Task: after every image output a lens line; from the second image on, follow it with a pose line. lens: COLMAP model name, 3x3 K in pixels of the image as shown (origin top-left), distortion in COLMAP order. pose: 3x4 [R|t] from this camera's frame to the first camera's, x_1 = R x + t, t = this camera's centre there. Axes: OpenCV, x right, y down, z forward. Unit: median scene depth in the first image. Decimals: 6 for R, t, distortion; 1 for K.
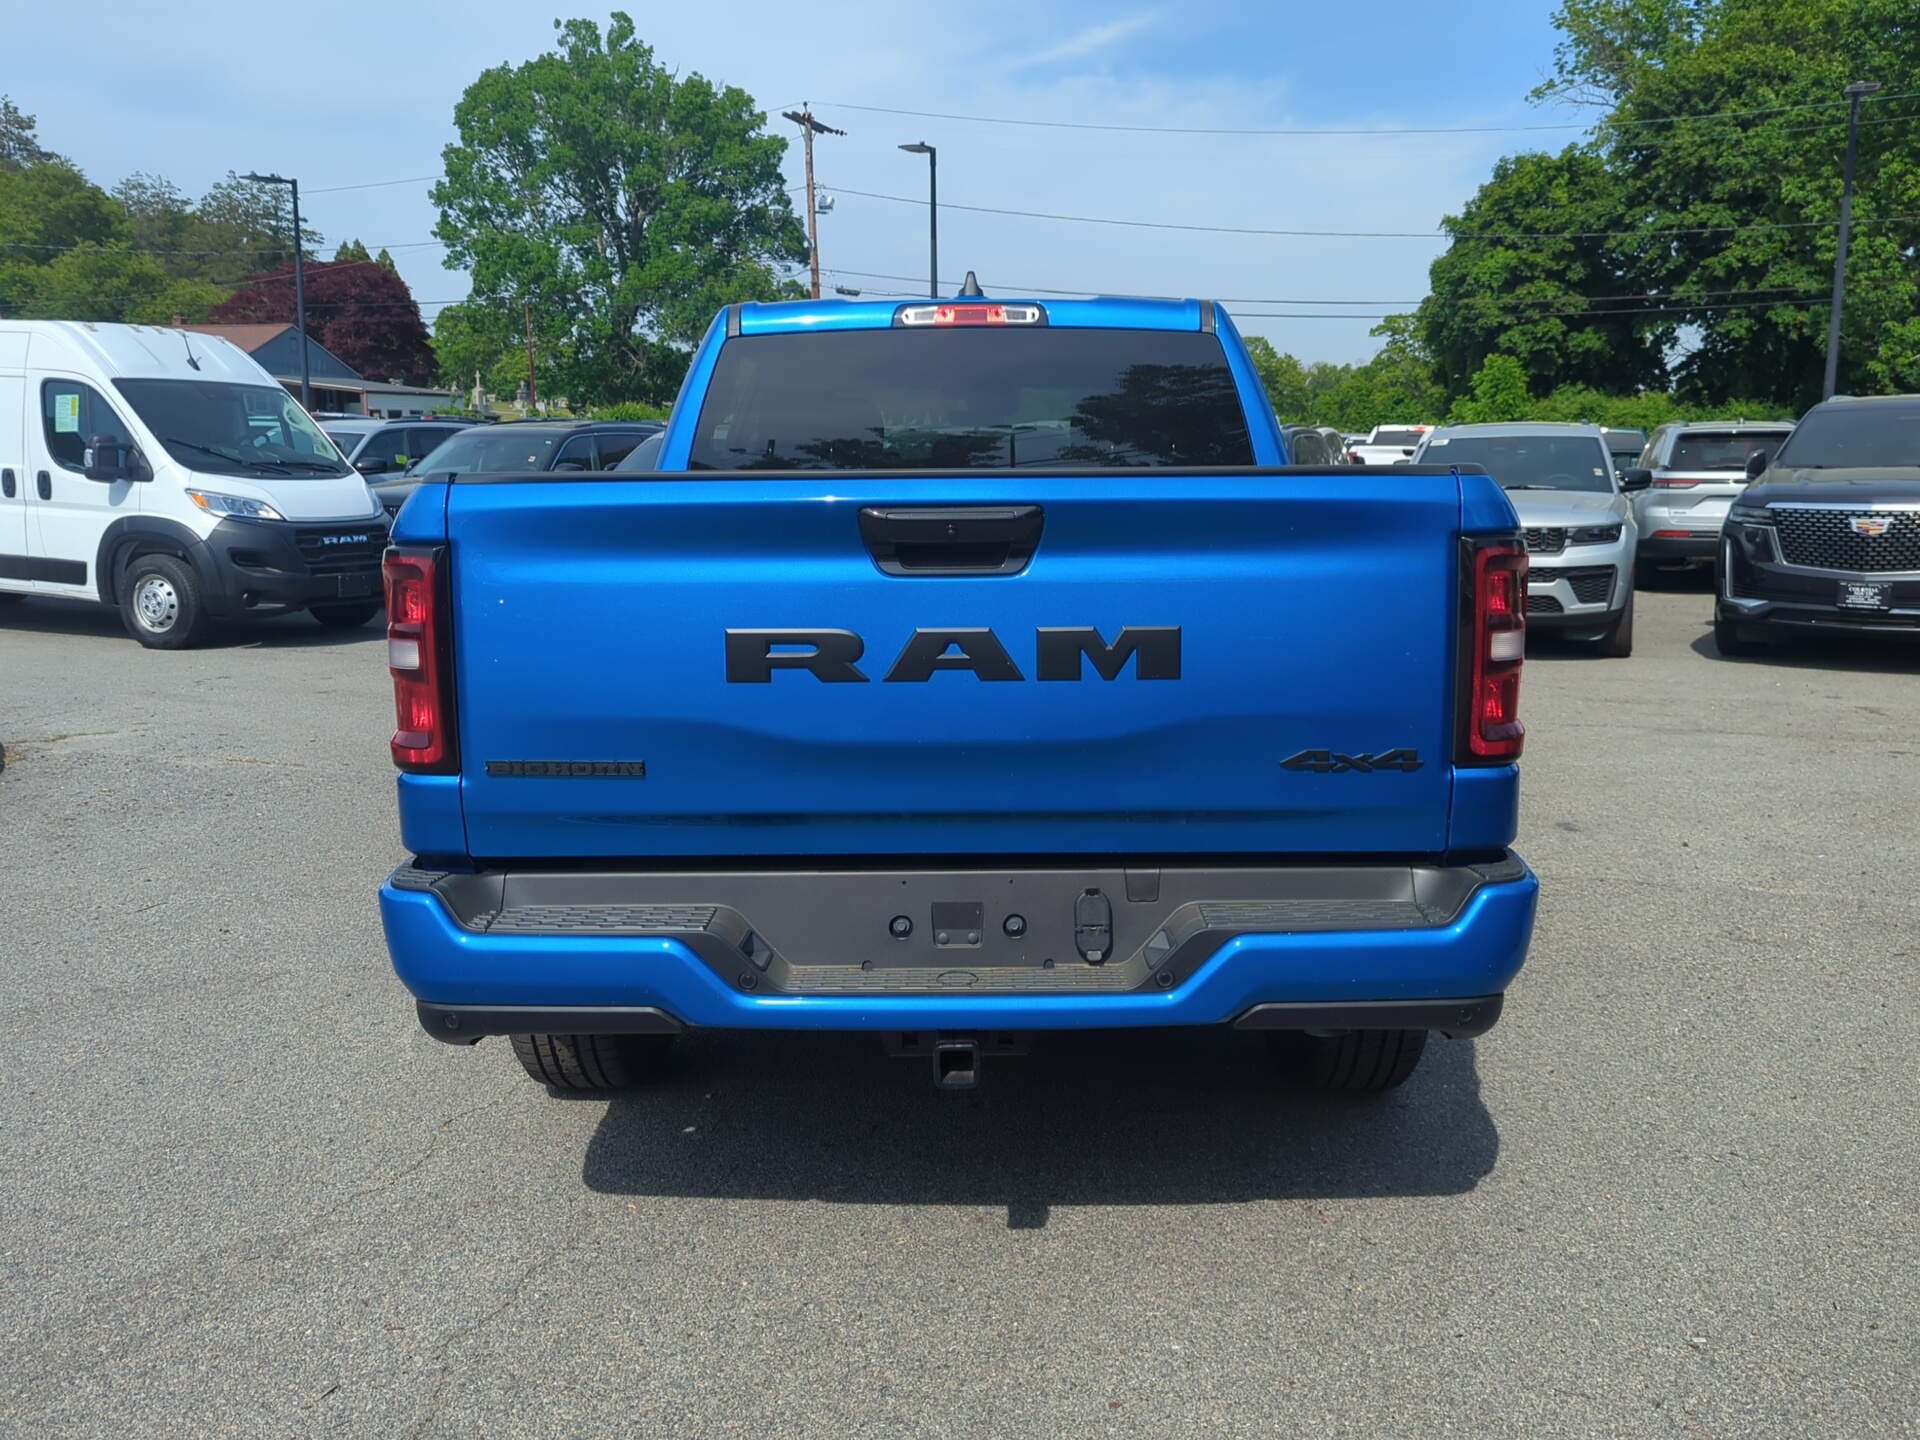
lens RADIAL K [[1569.3, 0, 983.0], [0, 1569.3, 709.1], [0, 0, 1]] dist [0.058821, -0.057618]
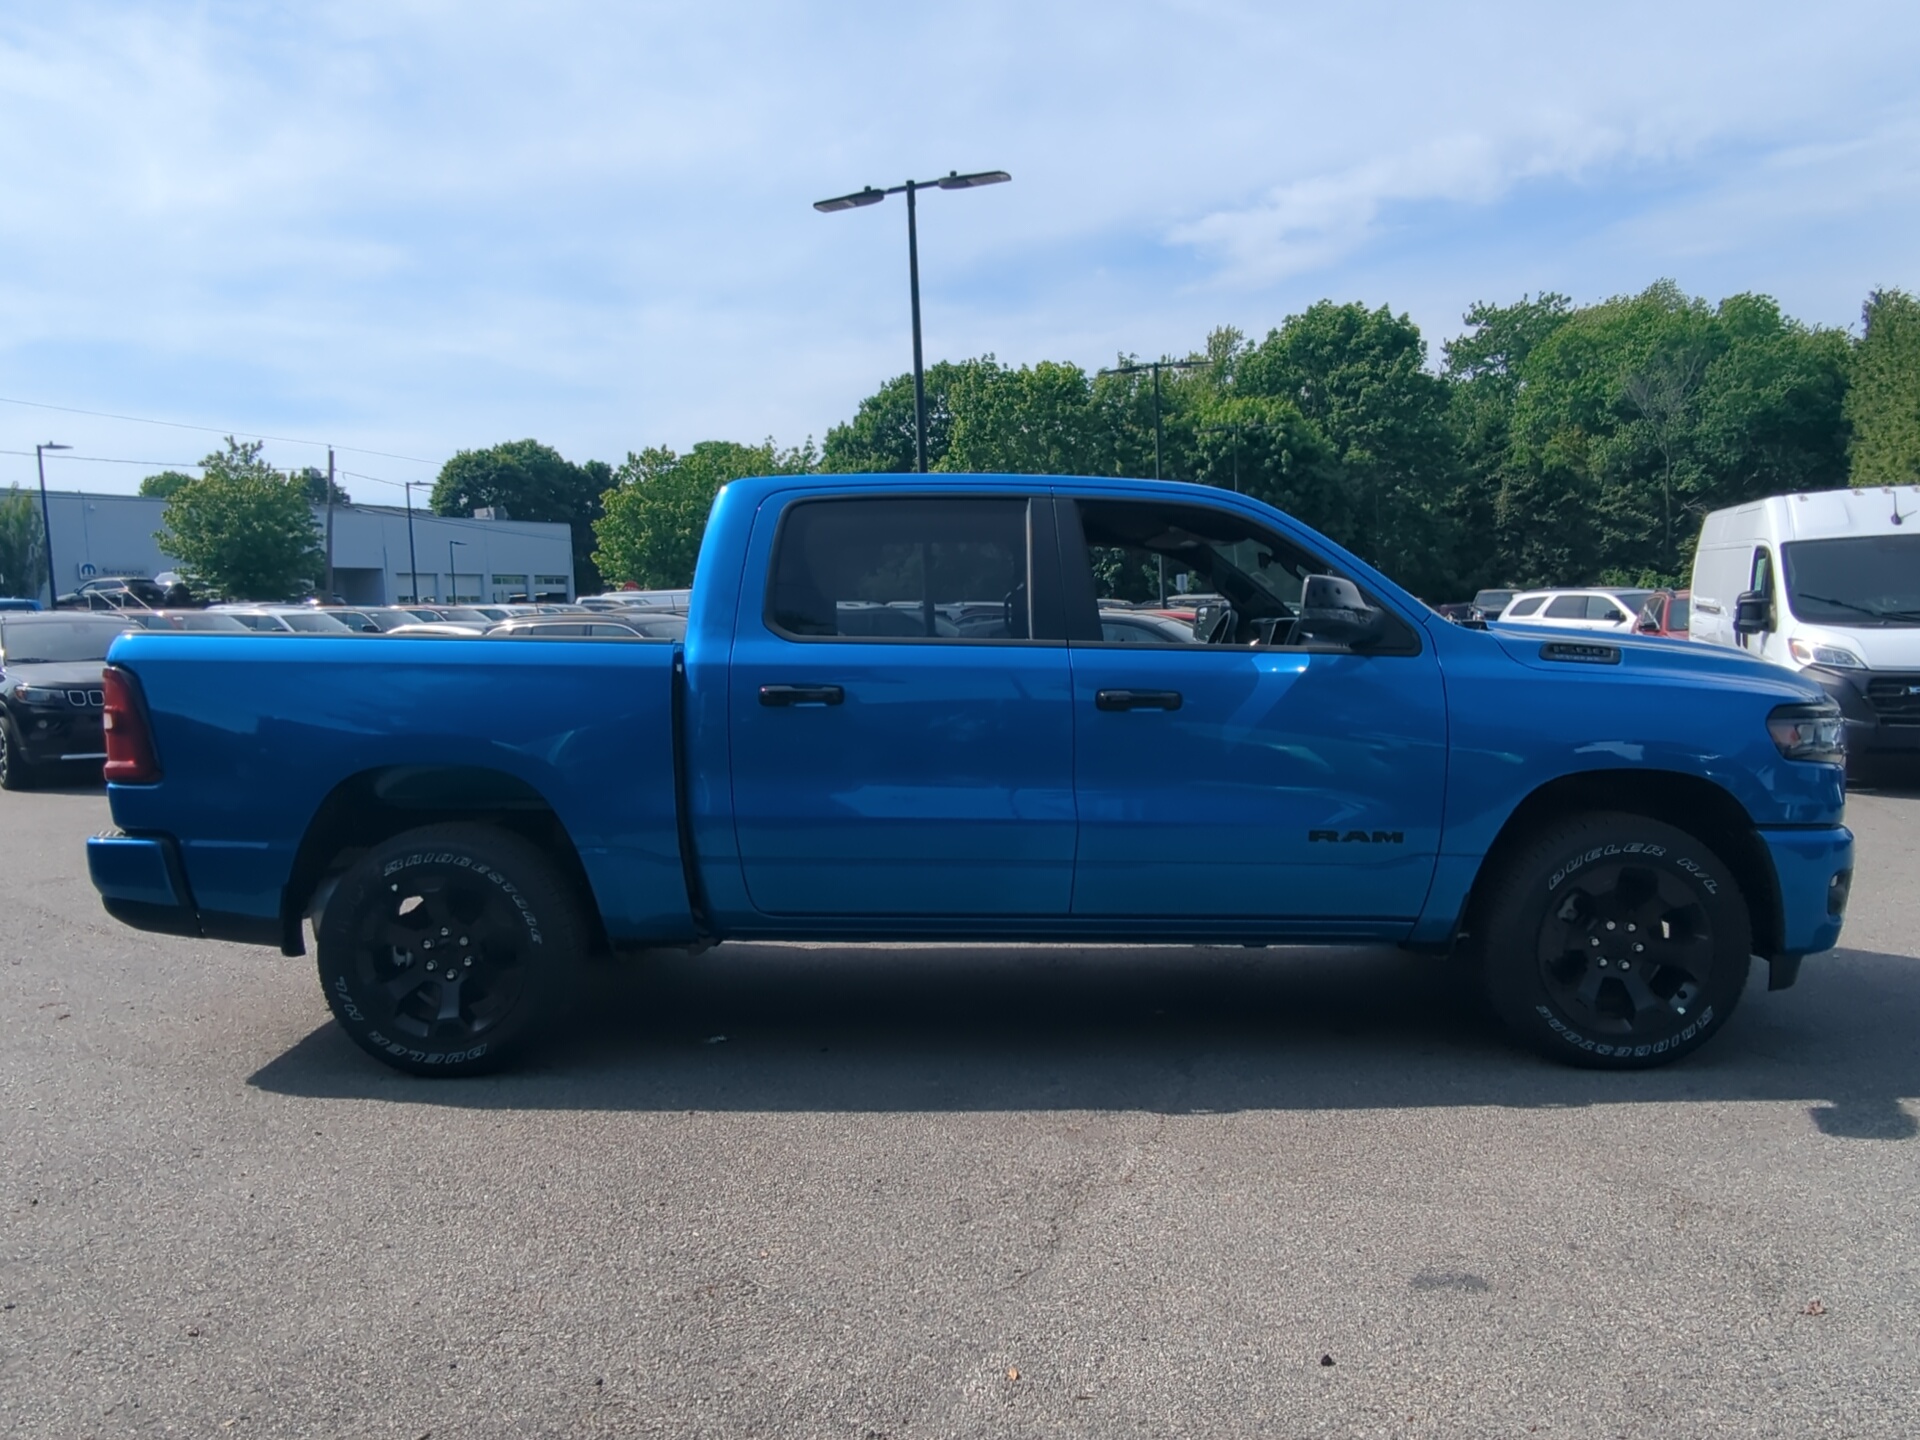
lens RADIAL K [[1368.1, 0, 970.0], [0, 1368.1, 730.1], [0, 0, 1]] dist [0.021293, -0.013148]
pose [[0.002892, 0.061399, -0.998109, 0.087630], [-0.133688, 0.989177, 0.060463, -0.011471], [0.991019, 0.133260, 0.011069, 0.085905]]
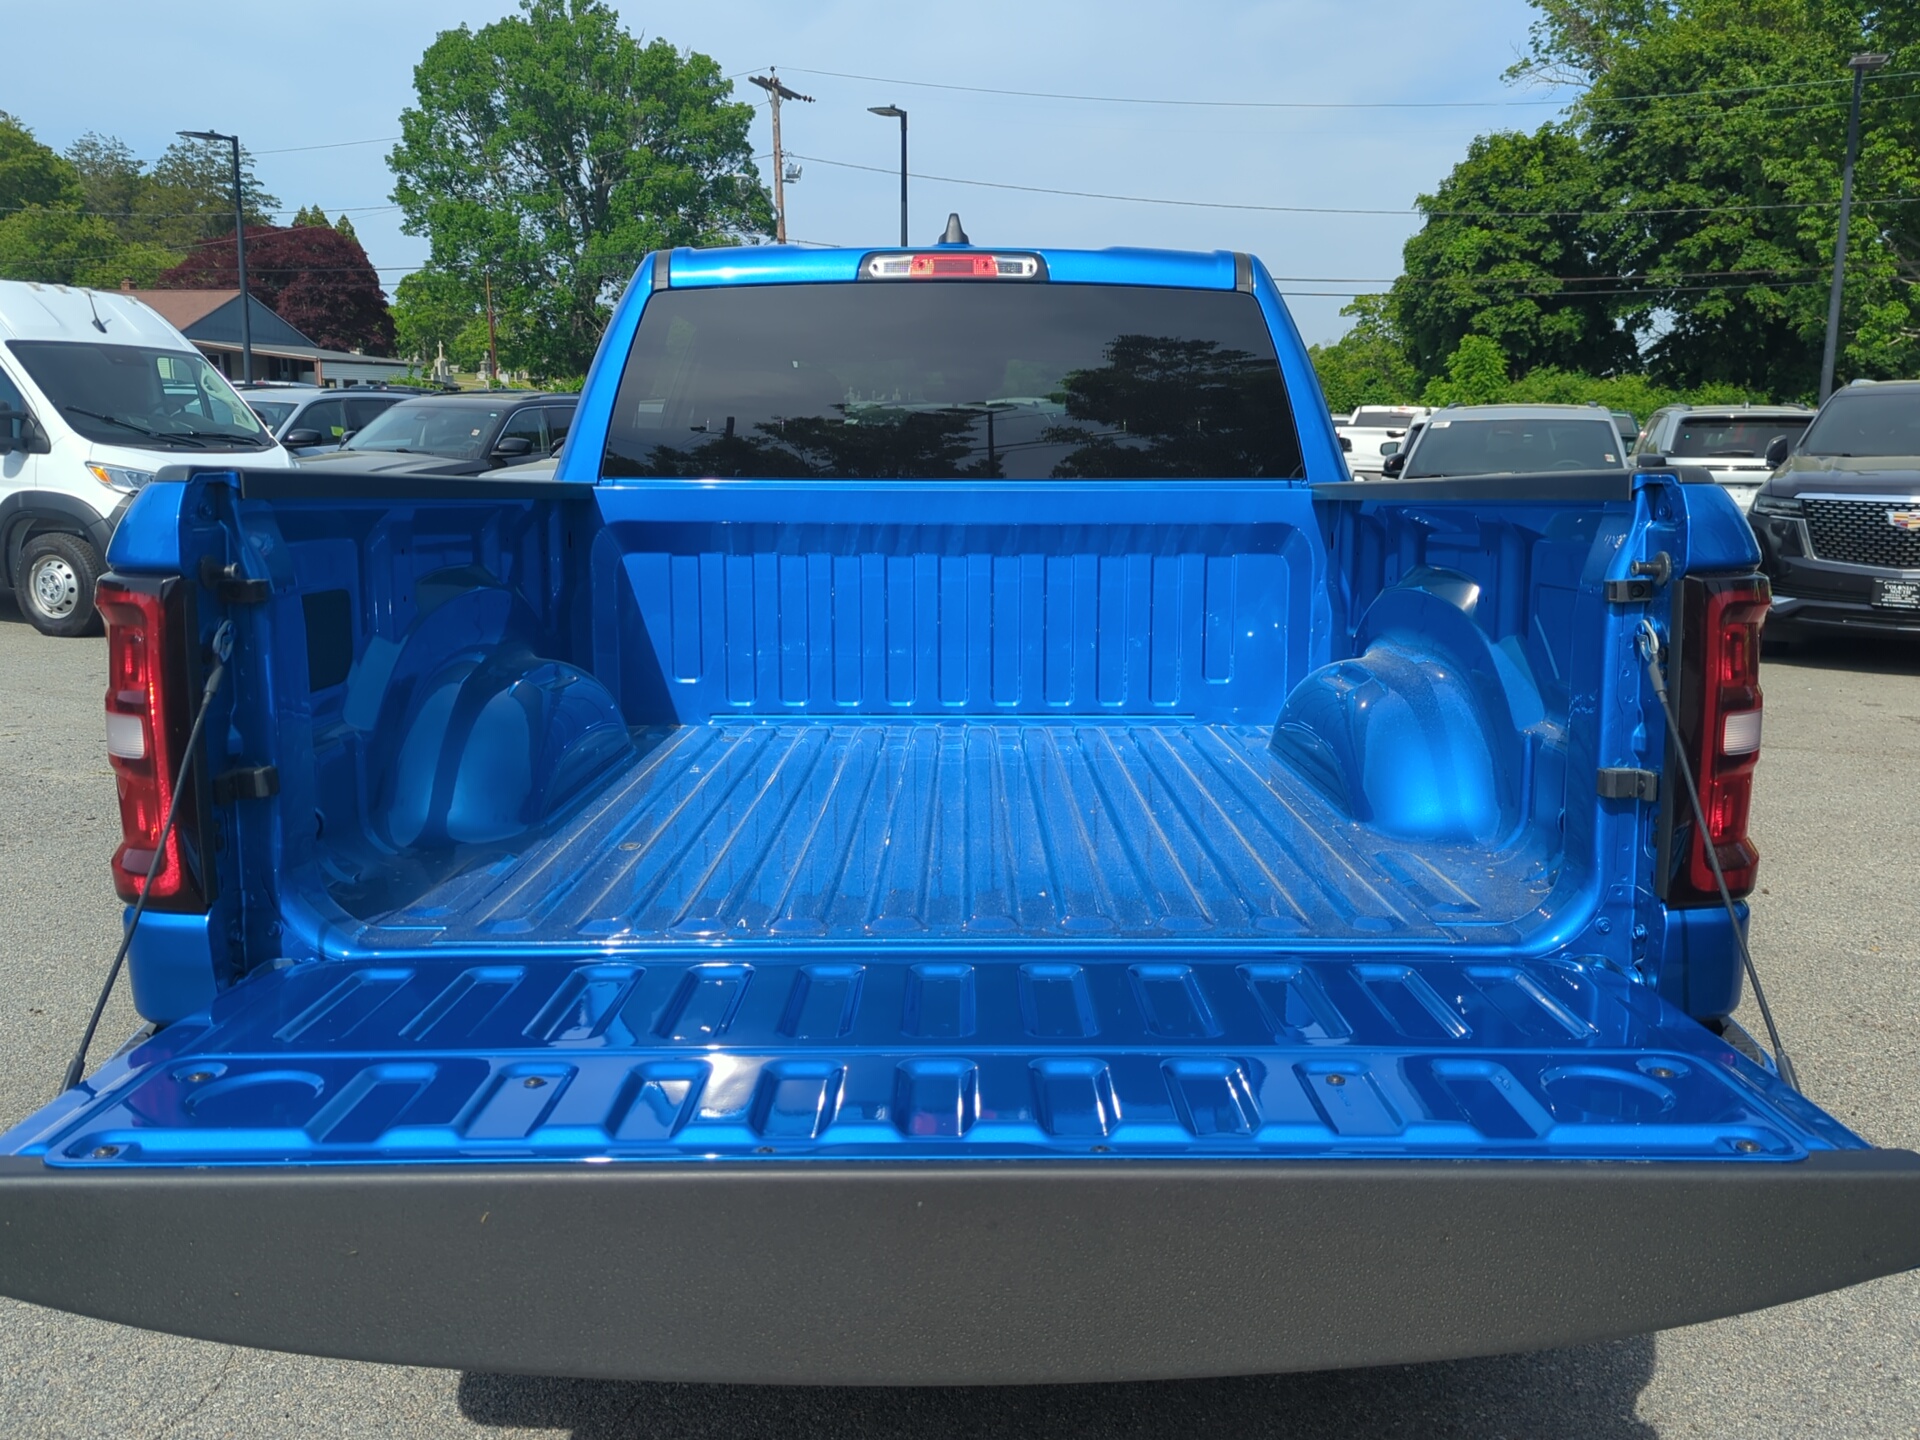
lens RADIAL K [[1569.3, 0, 983.6], [0, 1569.3, 697.8], [0, 0, 1]] dist [0.058821, -0.057618]
pose [[0.999750, 0.006011, 0.021552, -0.000612], [-0.006178, 0.999952, 0.007655, -0.002483], [-0.021504, -0.007786, 0.999738, 0.013399]]
